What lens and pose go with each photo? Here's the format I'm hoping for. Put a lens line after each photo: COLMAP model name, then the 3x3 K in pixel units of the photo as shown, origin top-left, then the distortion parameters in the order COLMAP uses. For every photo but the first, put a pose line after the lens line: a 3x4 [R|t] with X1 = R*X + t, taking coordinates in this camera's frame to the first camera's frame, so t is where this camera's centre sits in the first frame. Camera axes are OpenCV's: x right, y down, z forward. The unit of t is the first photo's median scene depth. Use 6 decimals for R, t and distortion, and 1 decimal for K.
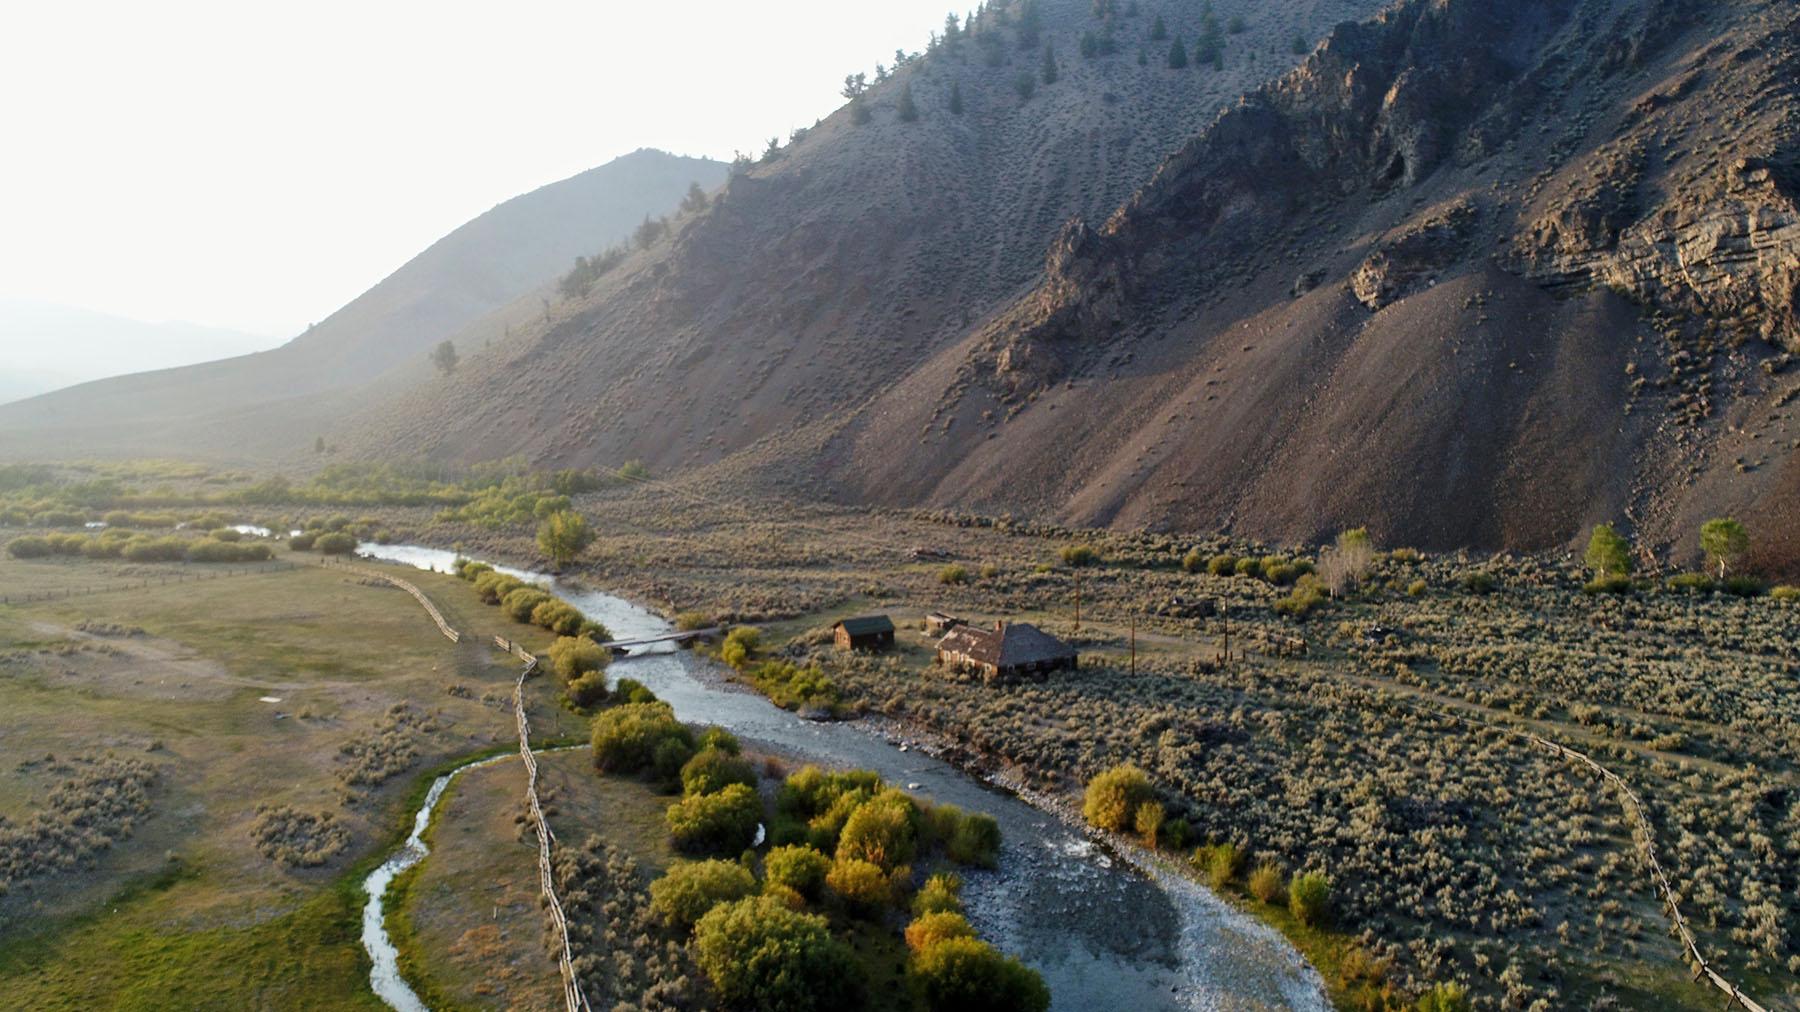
lens RADIAL K [[1302.4, 0, 884.2], [0, 1302.4, 510.6], [0, 0, 1]] dist [-0.005767, -0.002273]
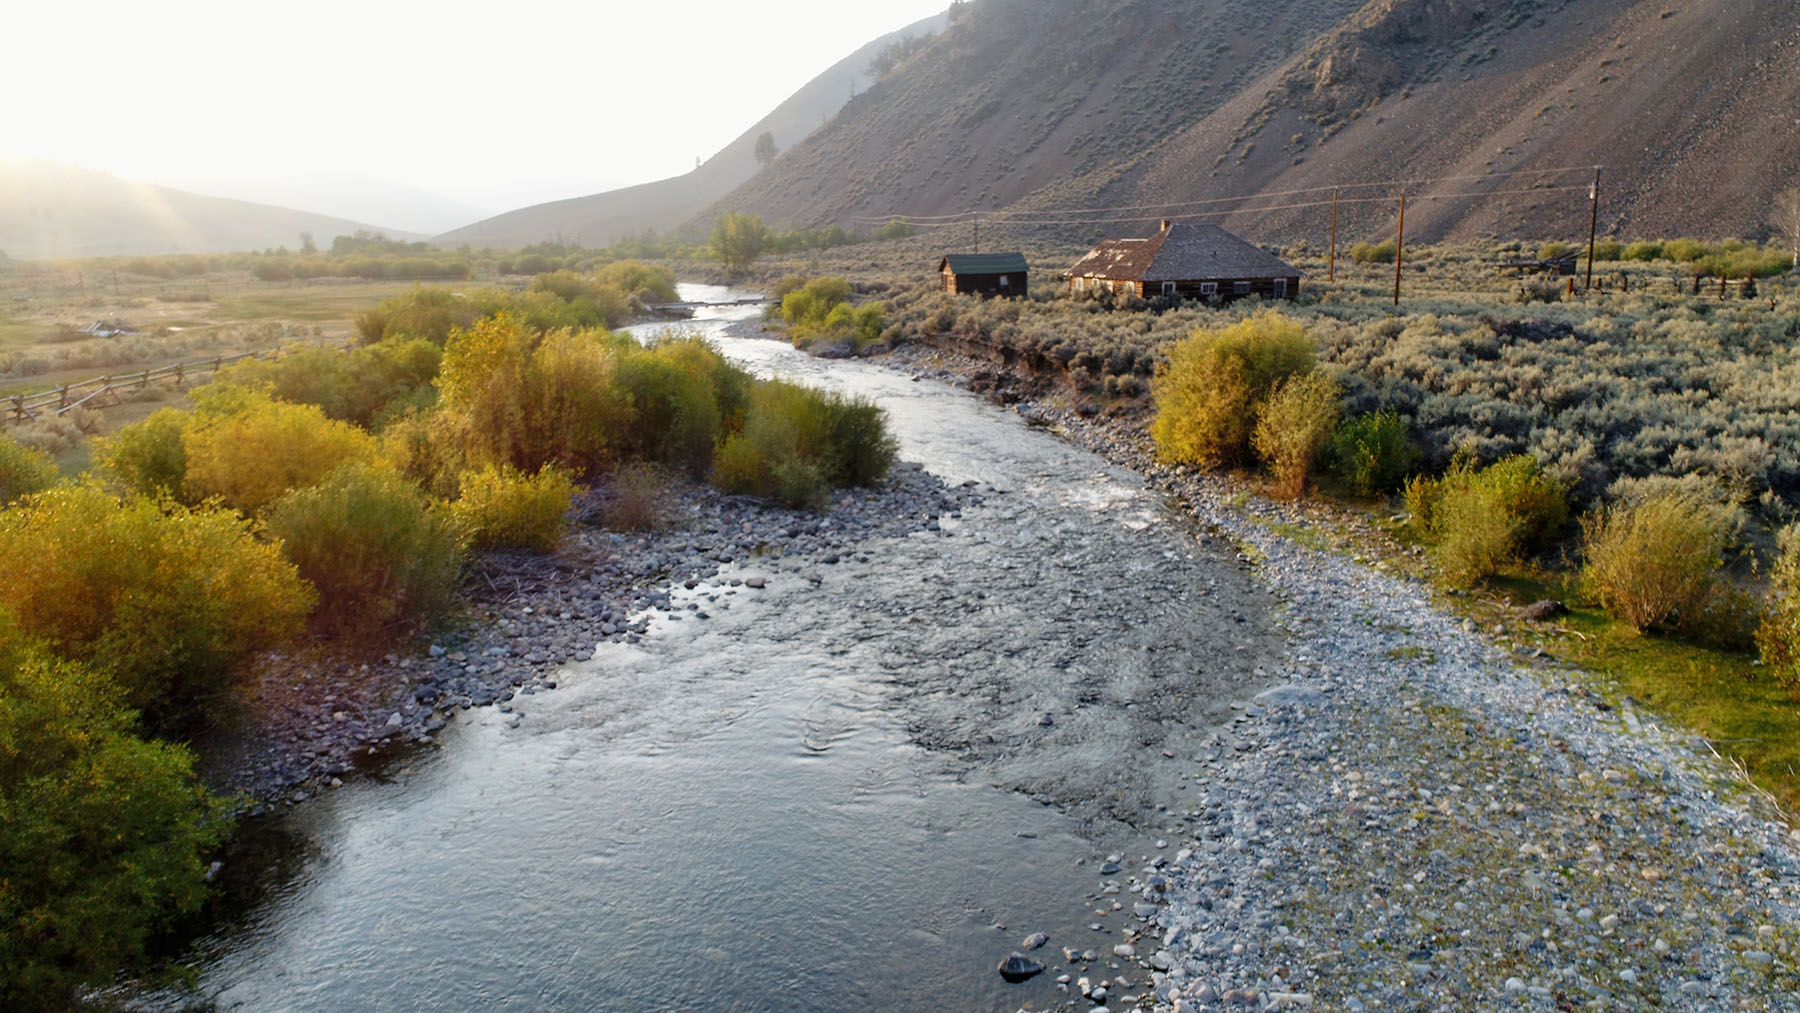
lens RADIAL K [[1199.3, 0, 895.7], [0, 1199.3, 507.2], [0, 0, 1]] dist [-0.007470, -0.001535]
pose [[0.960741, 0.059905, -0.270903, 0.054317], [-0.025361, 0.991286, 0.129261, 0.063094], [0.276285, -0.117316, 0.953889, 0.187003]]
